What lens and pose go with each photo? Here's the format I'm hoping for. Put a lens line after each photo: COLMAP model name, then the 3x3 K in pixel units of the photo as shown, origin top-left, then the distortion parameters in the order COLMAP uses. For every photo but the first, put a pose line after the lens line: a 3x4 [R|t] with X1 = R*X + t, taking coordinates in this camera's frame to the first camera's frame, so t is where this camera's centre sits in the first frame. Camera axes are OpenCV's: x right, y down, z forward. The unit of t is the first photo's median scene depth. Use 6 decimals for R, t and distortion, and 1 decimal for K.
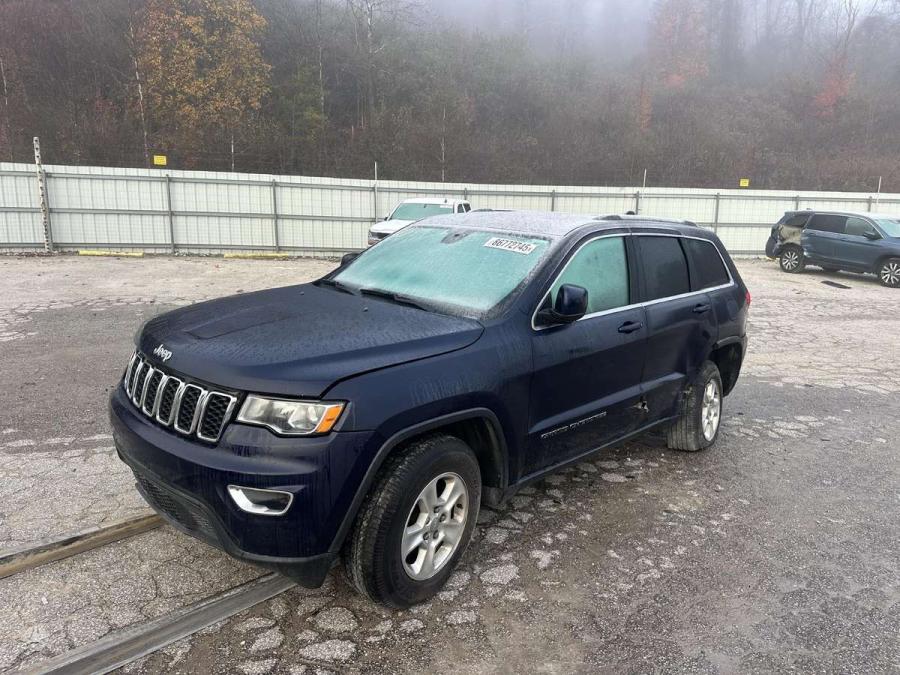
lens RADIAL K [[651.8, 0, 450.0], [0, 651.8, 337.5], [0, 0, 1]] dist [0.053355, -0.057874]
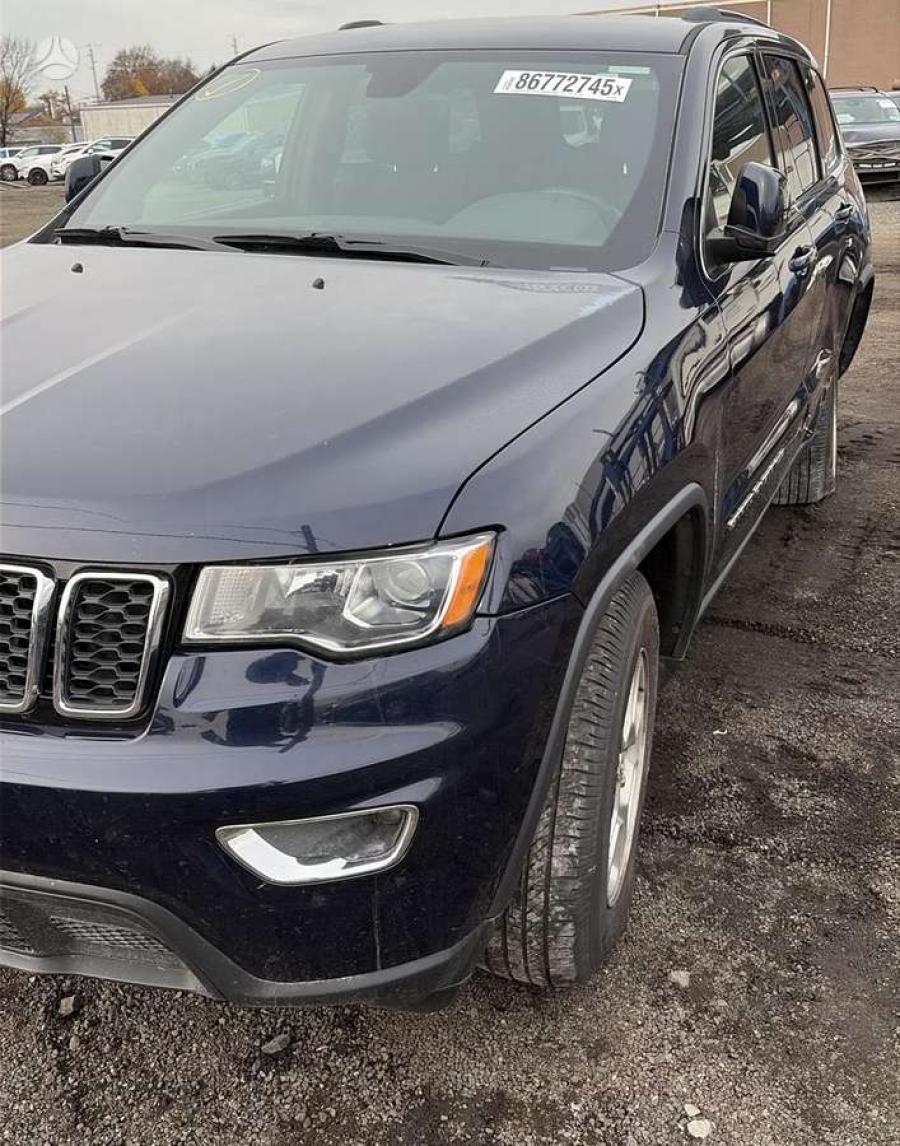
lens RADIAL K [[1204.7, 0, 449.2], [0, 1204.7, 579.7], [0, 0, 1]] dist [0.020878, -0.041334]
pose [[0.929142, -0.195736, 0.313661, -0.304533], [0.128418, 0.966400, 0.222664, -0.020306], [-0.346706, -0.166607, 0.923059, 0.301251]]
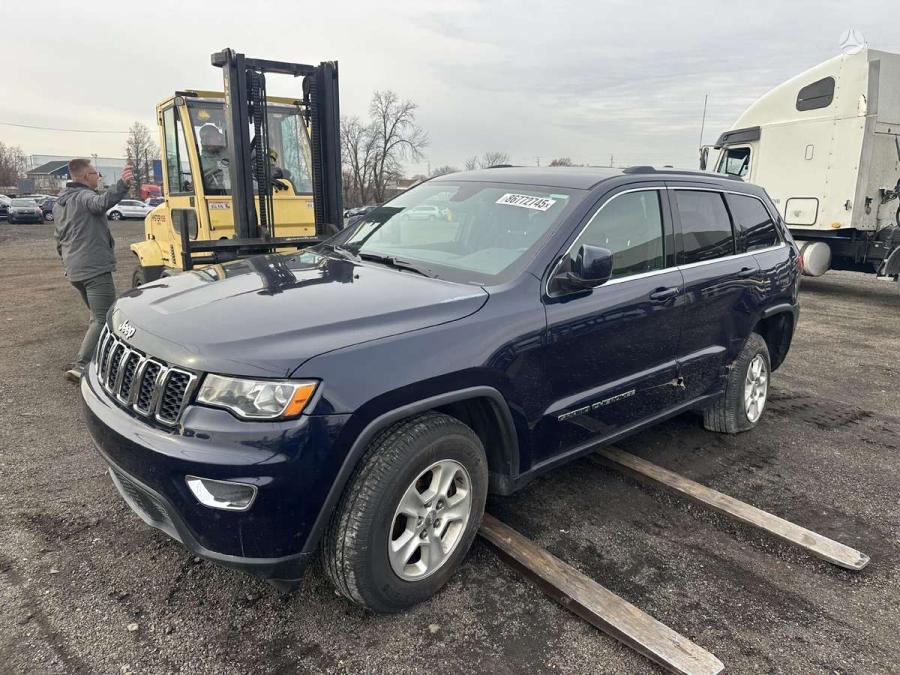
lens RADIAL K [[651.8, 0, 450.0], [0, 651.8, 337.5], [0, 0, 1]] dist [0.053355, -0.057874]
pose [[0.998197, -0.001208, -0.060004, 0.049180], [0.003781, 0.999077, 0.042778, 0.004649], [0.059897, -0.042928, 0.997281, 0.120795]]
